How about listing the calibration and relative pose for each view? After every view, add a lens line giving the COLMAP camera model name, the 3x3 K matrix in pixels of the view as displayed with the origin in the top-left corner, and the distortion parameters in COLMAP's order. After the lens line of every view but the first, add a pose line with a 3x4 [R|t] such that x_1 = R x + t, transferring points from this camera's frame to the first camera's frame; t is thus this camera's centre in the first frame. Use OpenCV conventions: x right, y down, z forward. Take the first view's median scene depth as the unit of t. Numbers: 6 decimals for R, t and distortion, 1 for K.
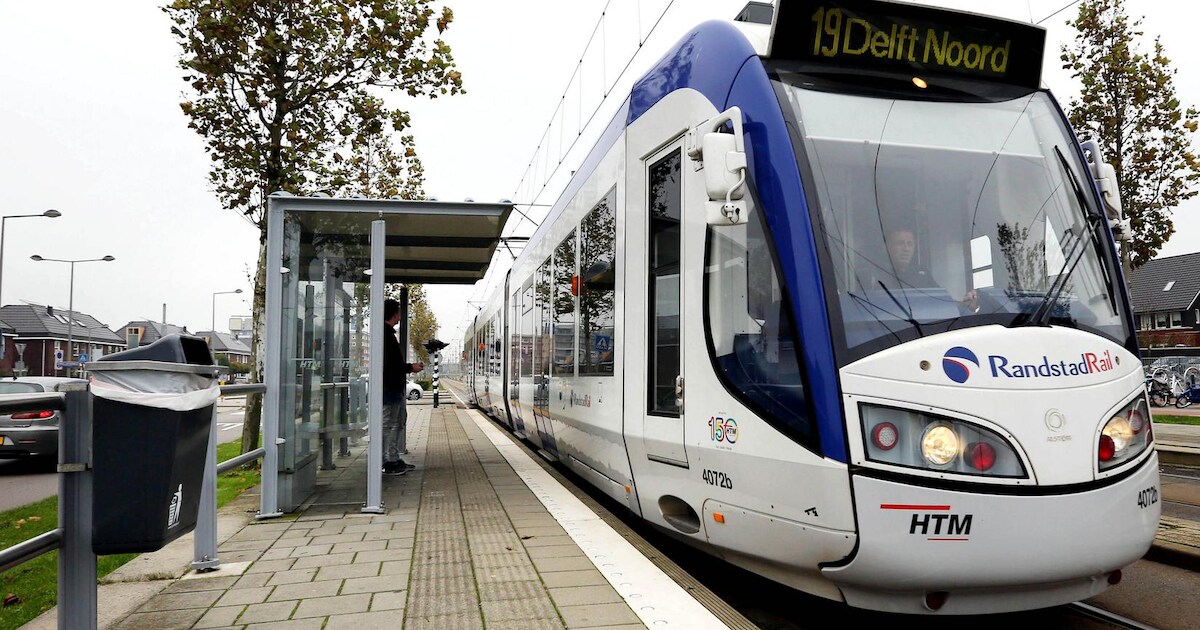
lens RADIAL K [[905.5, 0, 600.0], [0, 905.5, 315.0], [0, 0, 1]] dist [-0.095342, -0.000419]
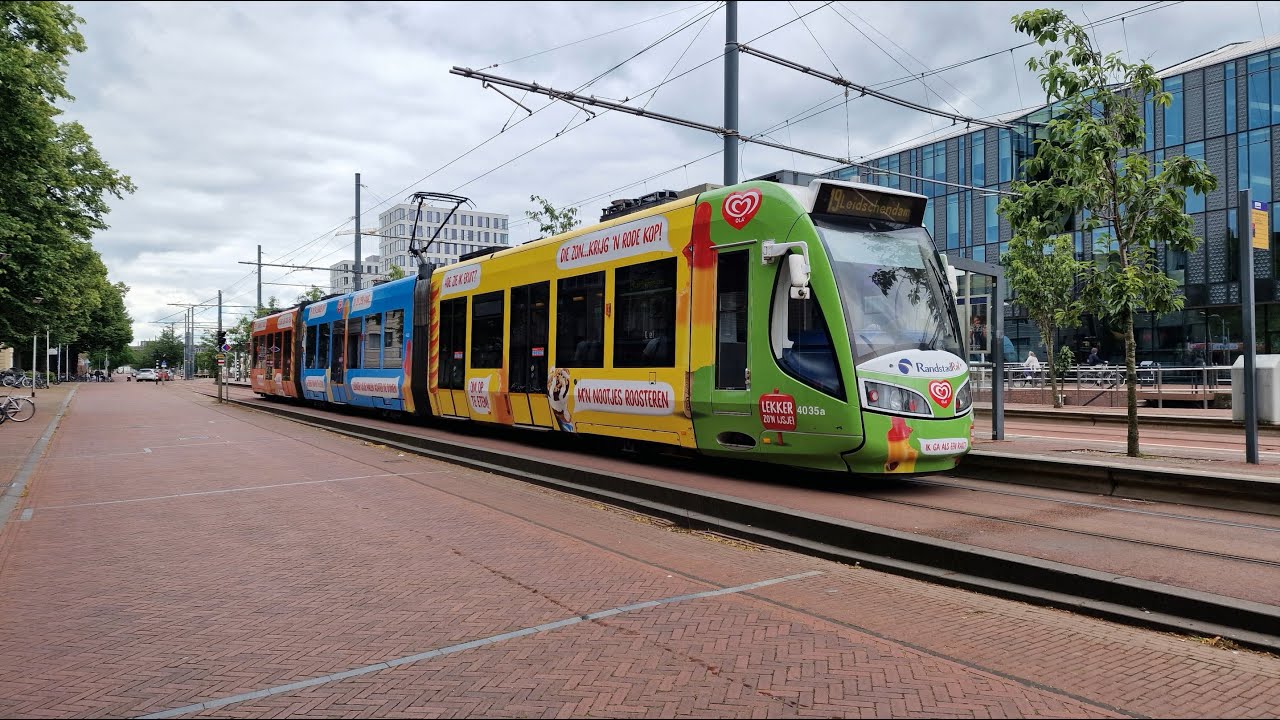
lens RADIAL K [[909.5, 0, 640.0], [0, 909.5, 360.0], [0, 0, 1]] dist [-0.000168, -0.000033]
pose [[0.957772, 0.024194, 0.286509, -0.914655], [-0.039042, 0.998168, 0.046226, -0.042079], [-0.284866, -0.055460, 0.956962, -1.052340]]
